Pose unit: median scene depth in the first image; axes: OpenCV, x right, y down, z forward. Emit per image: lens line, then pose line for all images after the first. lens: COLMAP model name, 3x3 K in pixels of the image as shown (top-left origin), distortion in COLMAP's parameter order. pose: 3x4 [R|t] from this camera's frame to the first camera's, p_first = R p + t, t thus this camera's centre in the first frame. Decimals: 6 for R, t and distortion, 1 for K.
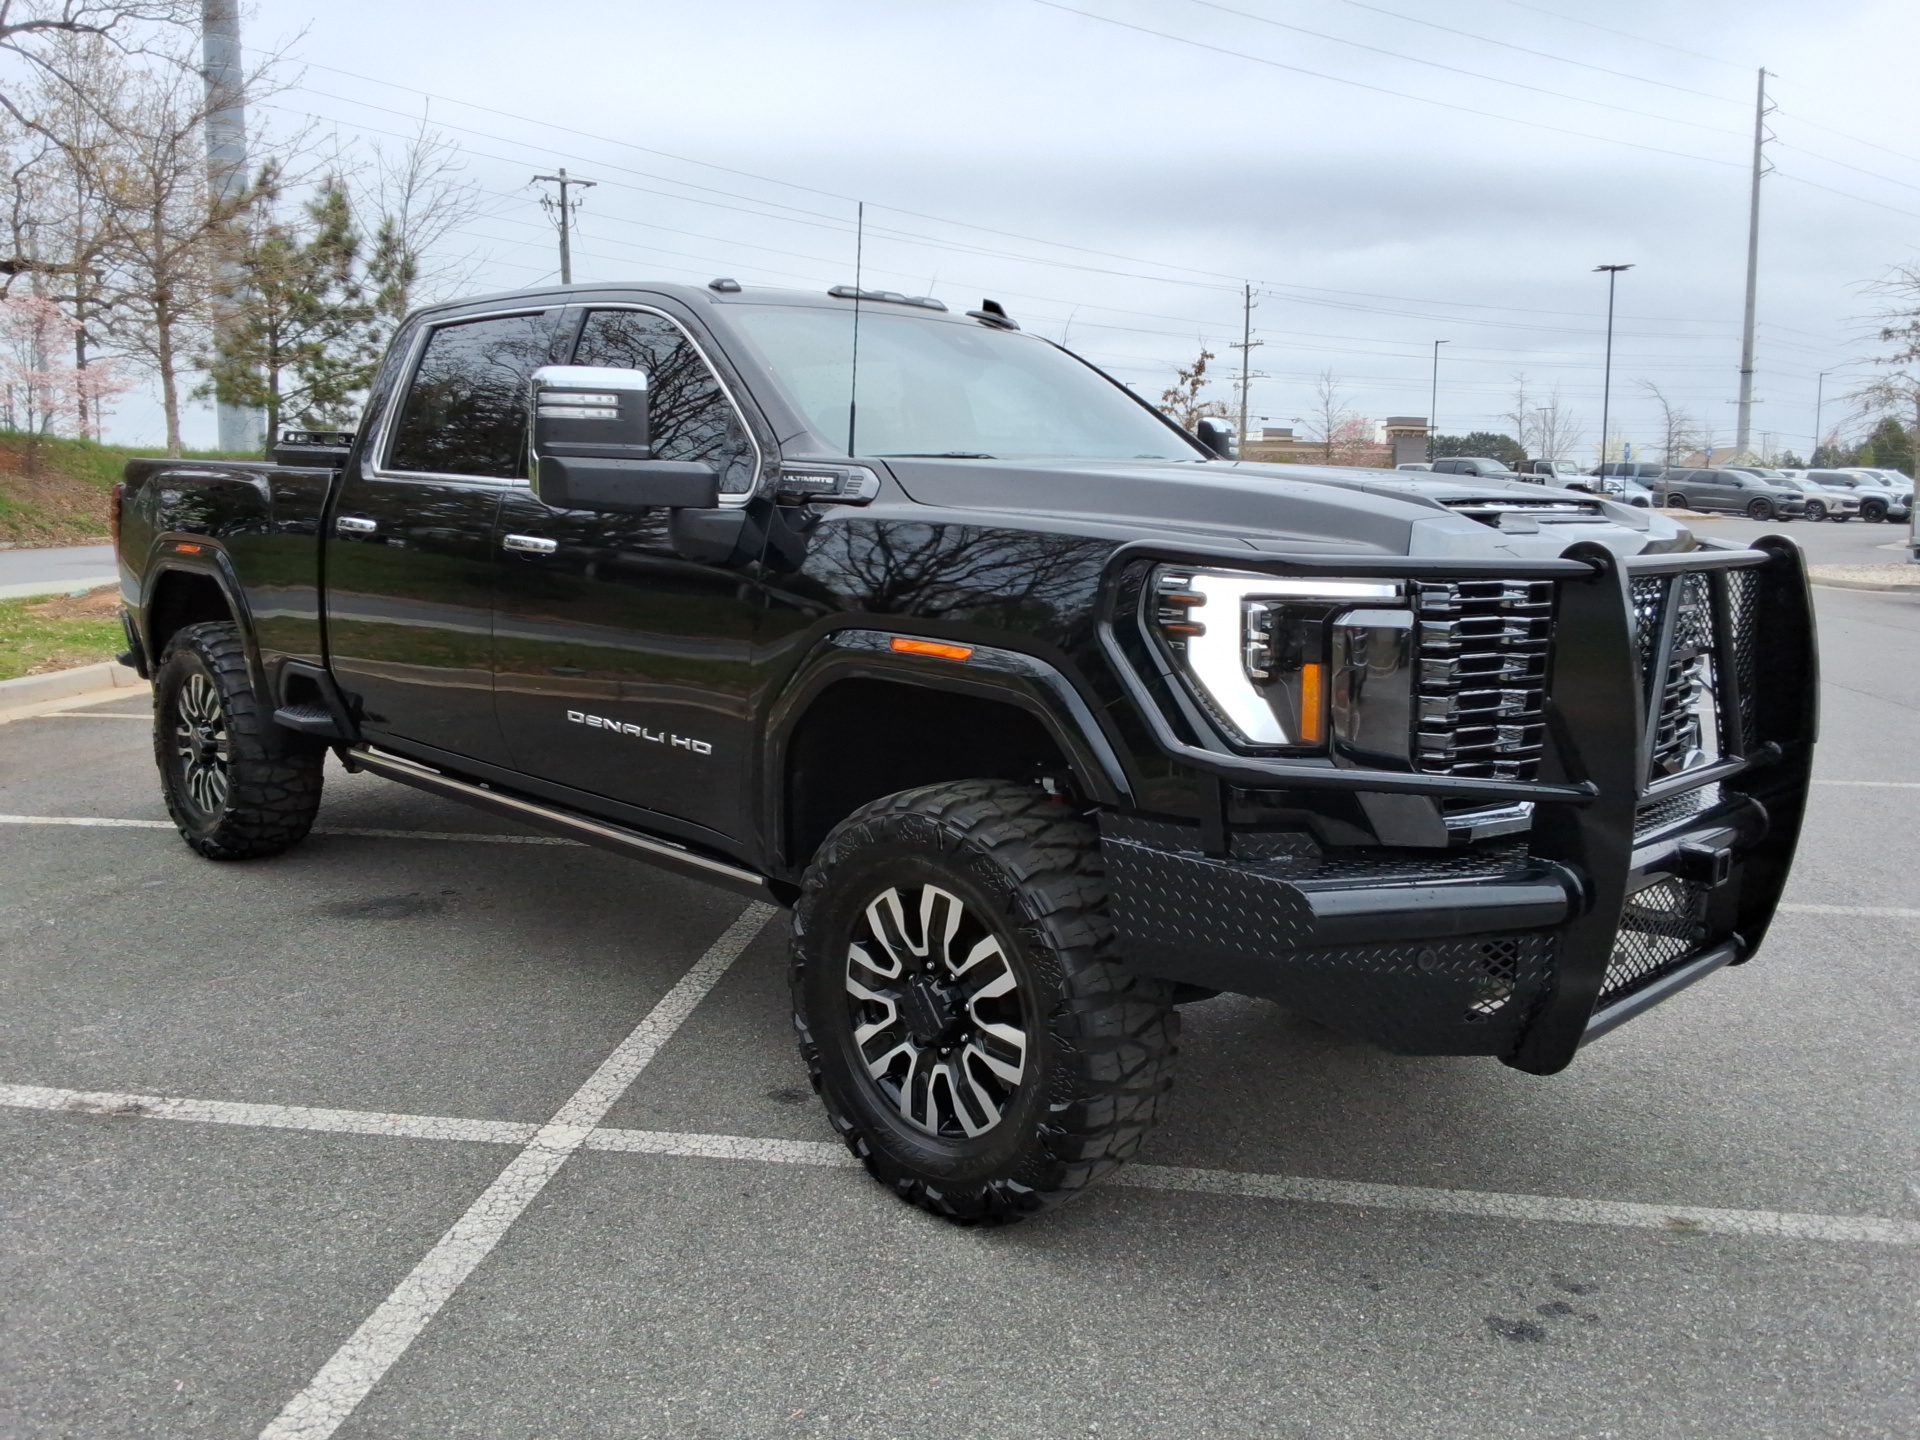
lens RADIAL K [[1542.3, 0, 975.7], [0, 1542.3, 705.8], [0, 0, 1]] dist [0.125666, -0.208605]
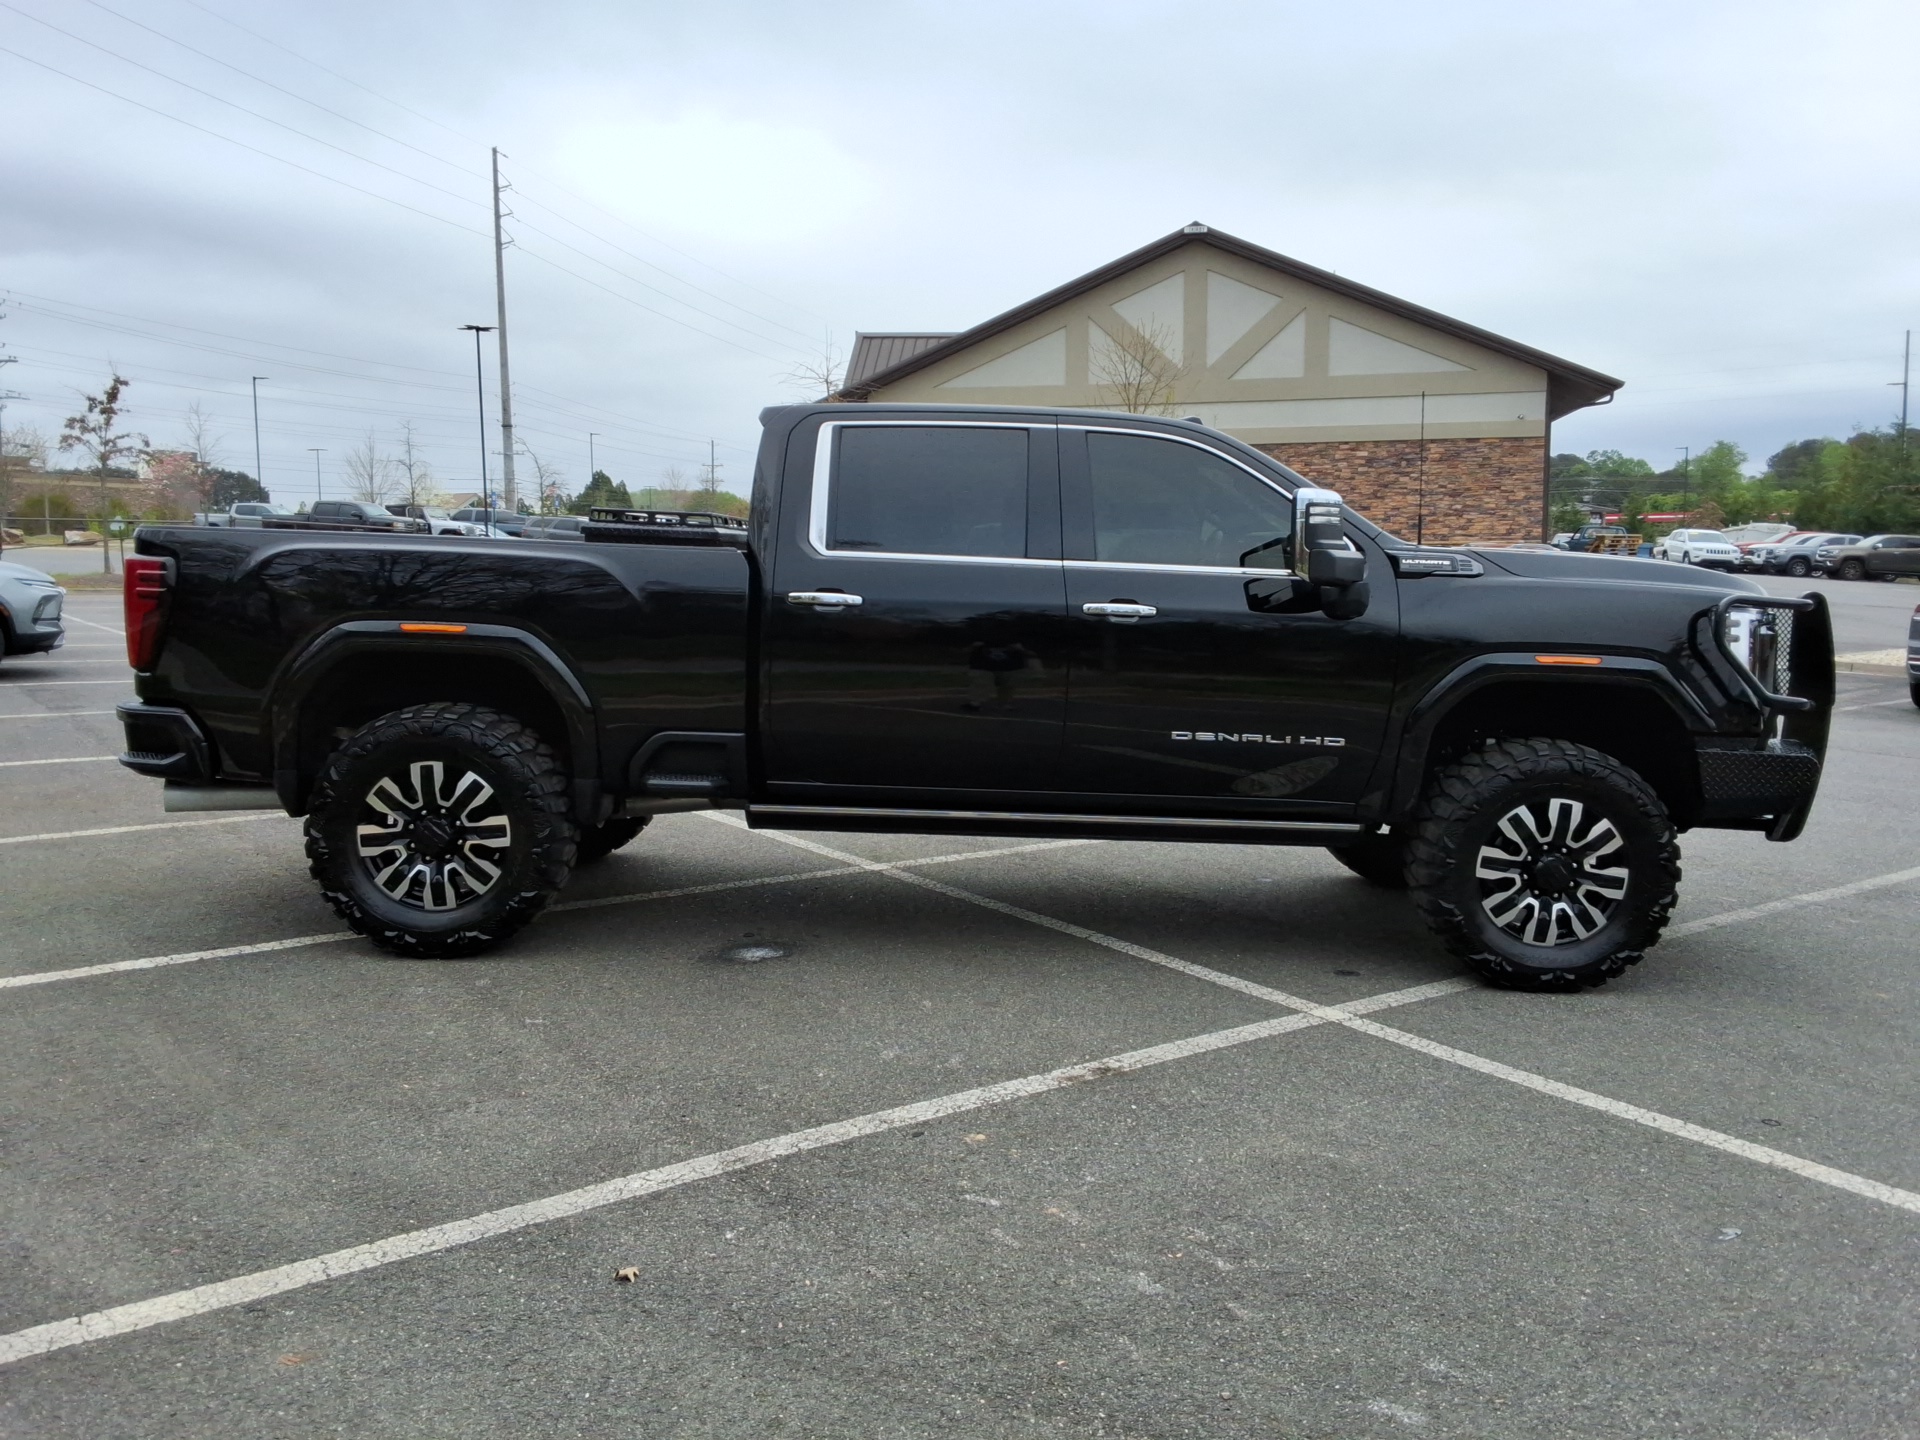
lens RADIAL K [[1535.1, 0, 979.4], [0, 1535.1, 713.4], [0, 0, 1]] dist [0.104215, -0.148919]
pose [[0.714525, -0.075291, 0.695547, -1.407946], [0.089042, 0.995894, 0.016332, -0.053126], [-0.693921, 0.050263, 0.718295, 0.170143]]
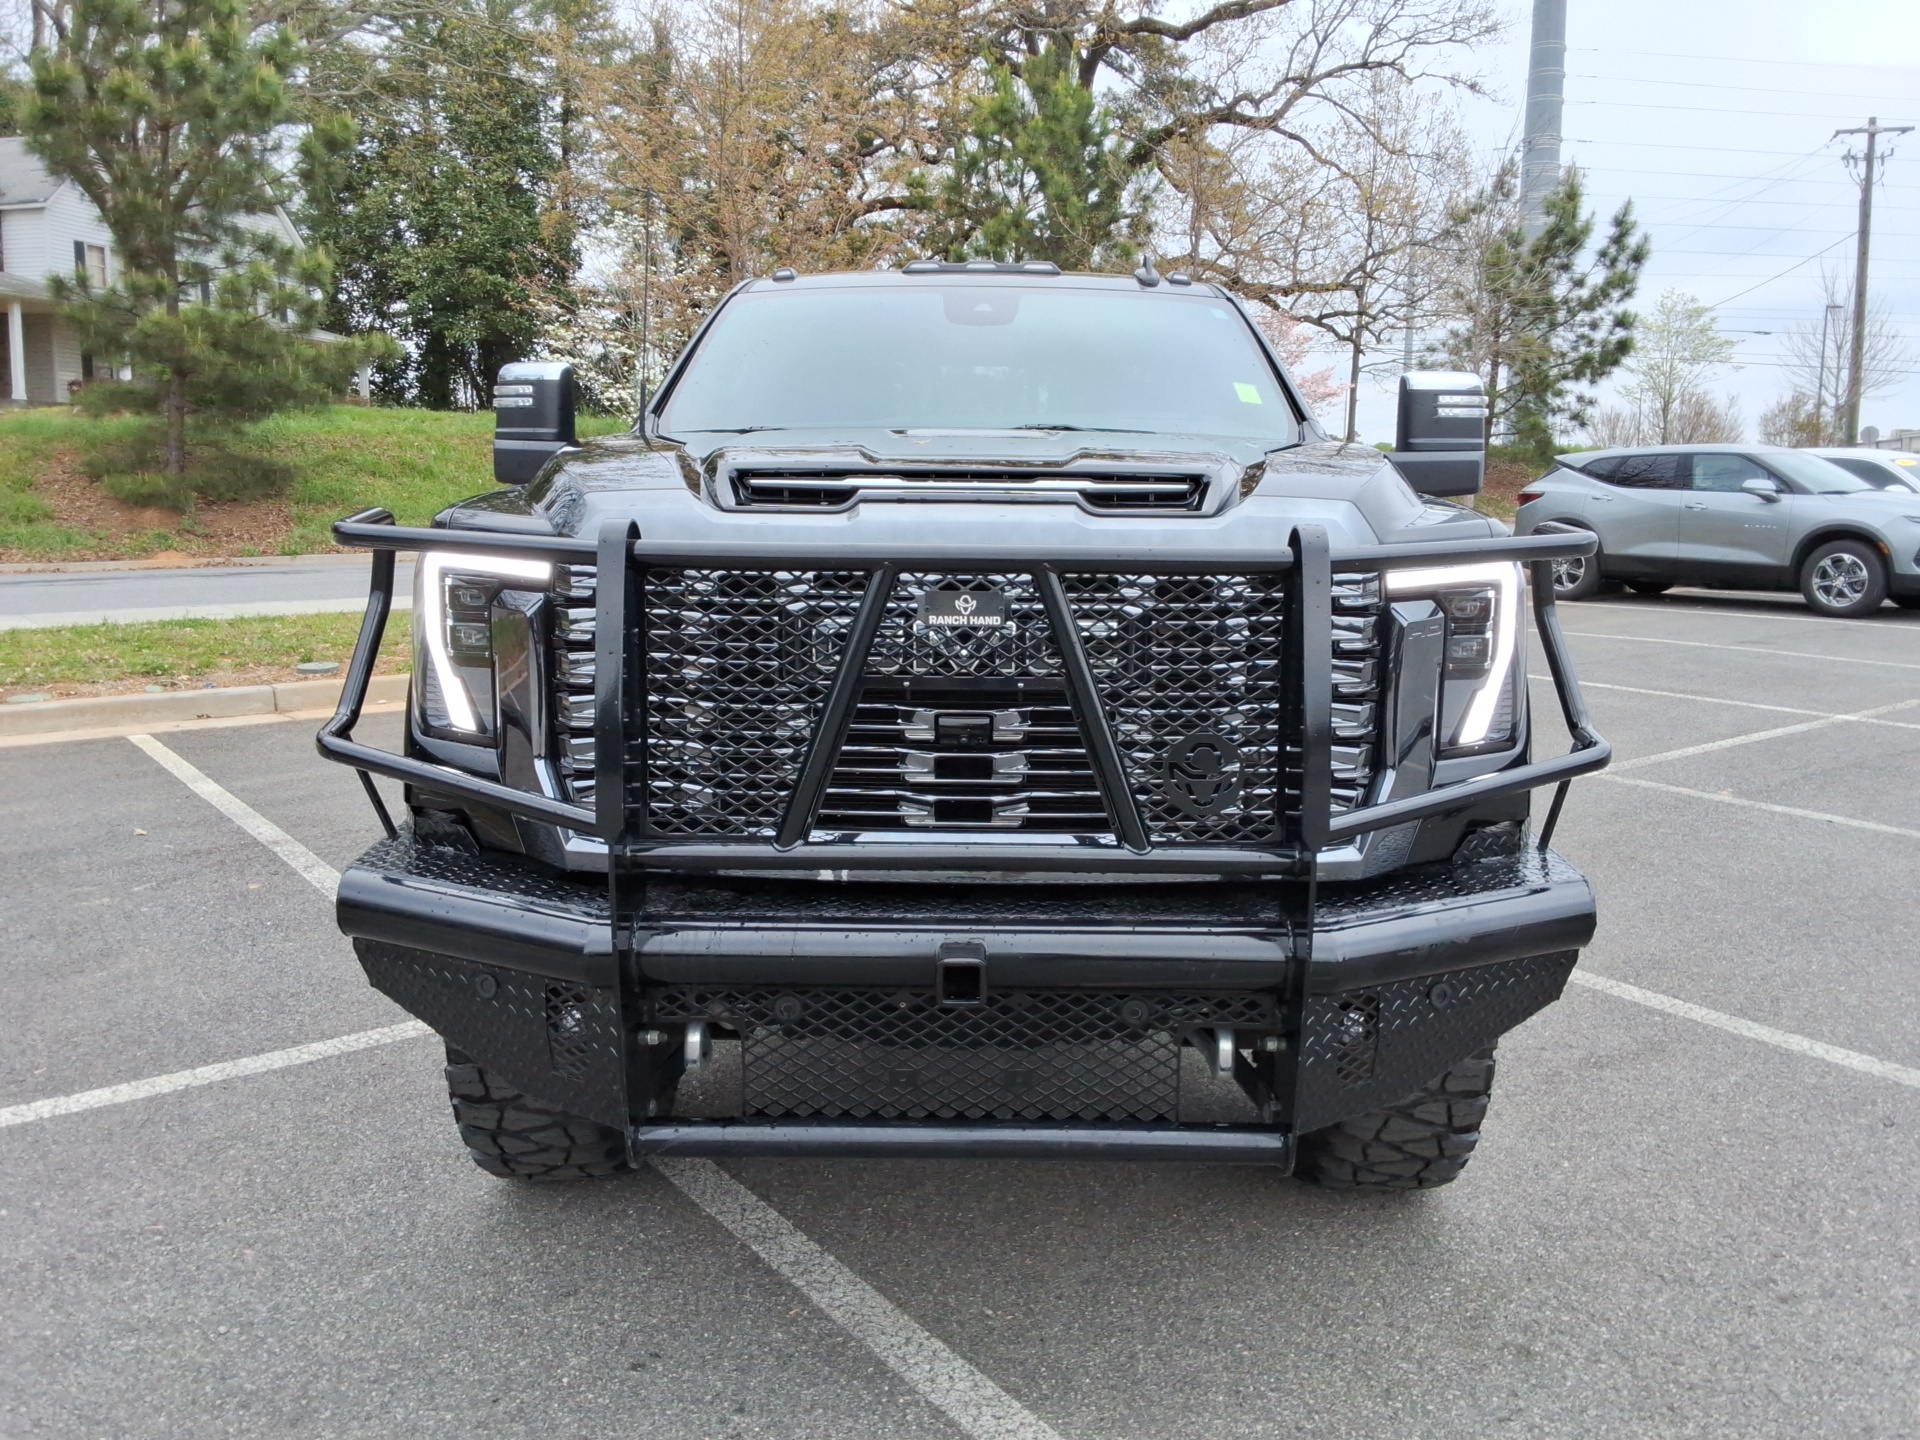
lens RADIAL K [[1535.1, 0, 979.4], [0, 1535.1, 713.4], [0, 0, 1]] dist [0.104215, -0.148919]
pose [[0.688581, 0.102898, -0.717822, 0.782892], [-0.095019, 0.994150, 0.051360, -0.045056], [0.718907, 0.032841, 0.694330, 0.416141]]
